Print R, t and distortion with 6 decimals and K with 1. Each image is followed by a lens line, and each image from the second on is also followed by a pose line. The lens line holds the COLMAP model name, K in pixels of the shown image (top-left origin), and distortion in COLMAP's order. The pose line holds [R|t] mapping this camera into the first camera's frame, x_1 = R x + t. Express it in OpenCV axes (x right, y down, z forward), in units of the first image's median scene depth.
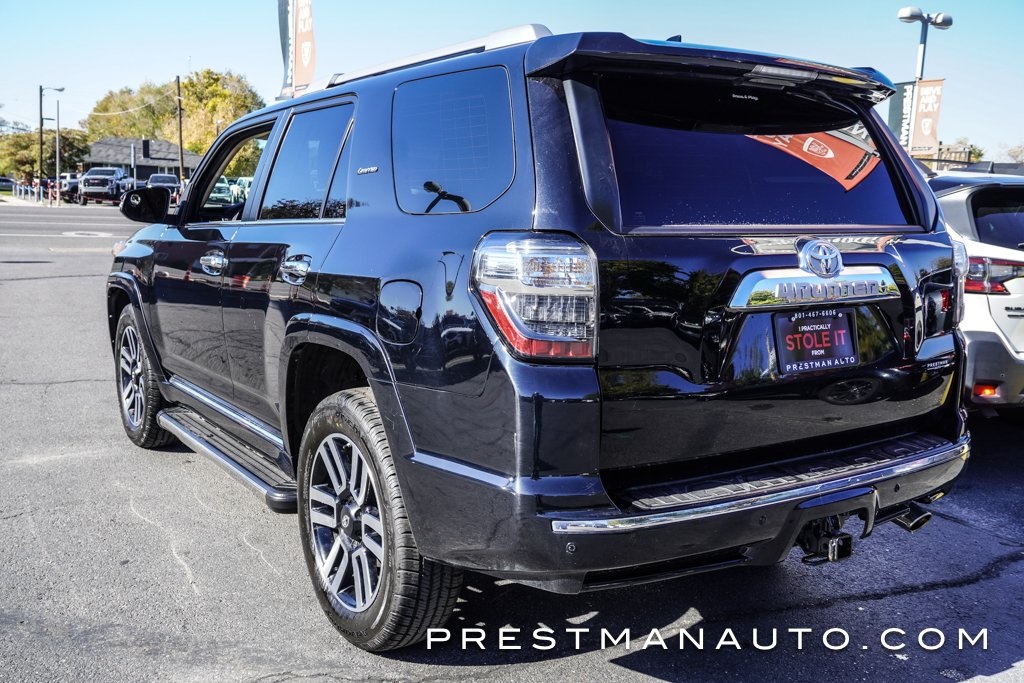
lens RADIAL K [[1038.5, 0, 512.0], [0, 1038.5, 341.5], [0, 0, 1]] dist [-0.011266, -0.006152]
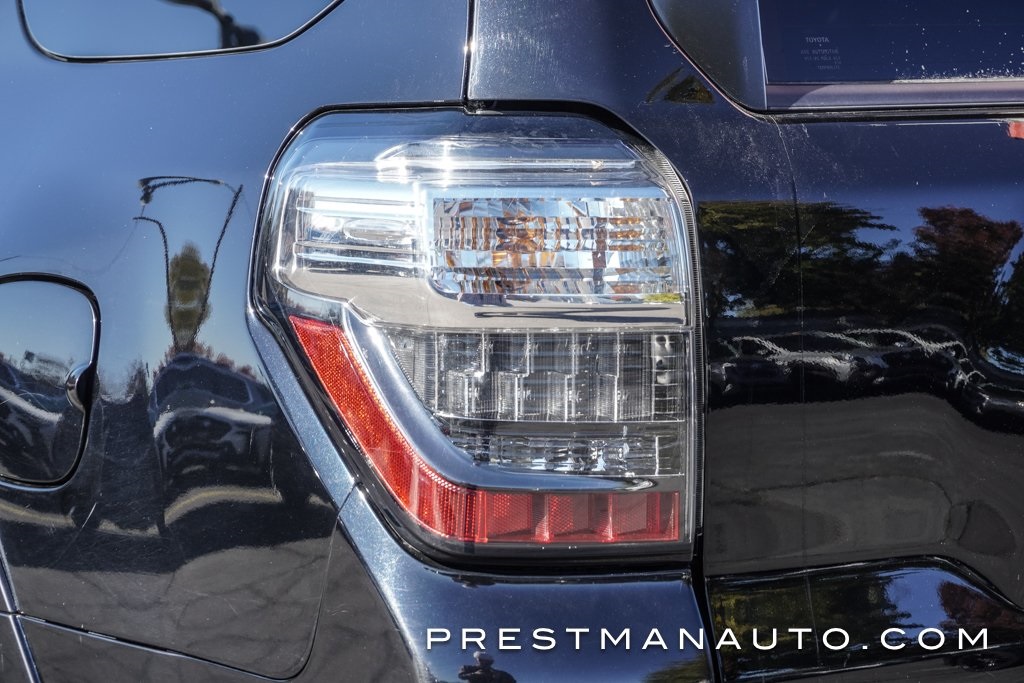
lens RADIAL K [[2219.7, 0, 512.0], [0, 2219.7, 341.5], [0, 0, 1]] dist [0.387531, 0.029393]
pose [[0.997400, -0.024660, 0.067716, -0.010336], [0.025546, 0.999599, -0.012253, -0.033937], [-0.067387, 0.013951, 0.997629, 0.387581]]
